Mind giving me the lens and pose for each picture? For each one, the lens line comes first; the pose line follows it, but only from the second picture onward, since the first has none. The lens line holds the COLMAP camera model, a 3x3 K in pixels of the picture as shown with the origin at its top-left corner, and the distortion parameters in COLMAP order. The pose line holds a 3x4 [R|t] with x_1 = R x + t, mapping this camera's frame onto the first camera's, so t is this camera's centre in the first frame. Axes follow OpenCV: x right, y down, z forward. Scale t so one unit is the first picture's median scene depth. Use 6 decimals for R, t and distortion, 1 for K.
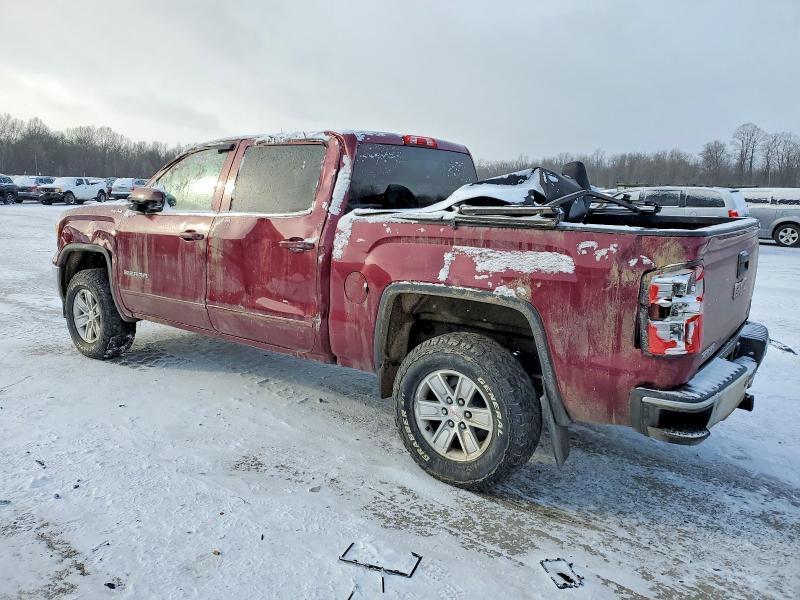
lens RADIAL K [[617.3, 0, 396.8], [0, 617.3, 296.0], [0, 0, 1]] dist [0.038248, -0.008144]
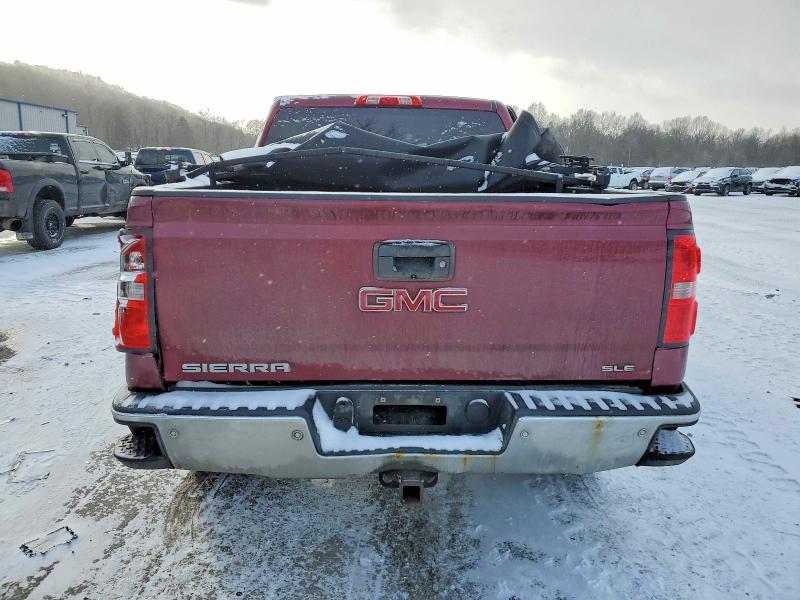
lens RADIAL K [[617.3, 0, 397.6], [0, 617.3, 304.6], [0, 0, 1]] dist [0.038248, -0.008144]
pose [[0.629131, 0.162234, -0.760181, 1.036318], [-0.142199, 0.985494, 0.092635, -0.066144], [0.764182, 0.049818, 0.643074, 0.624351]]
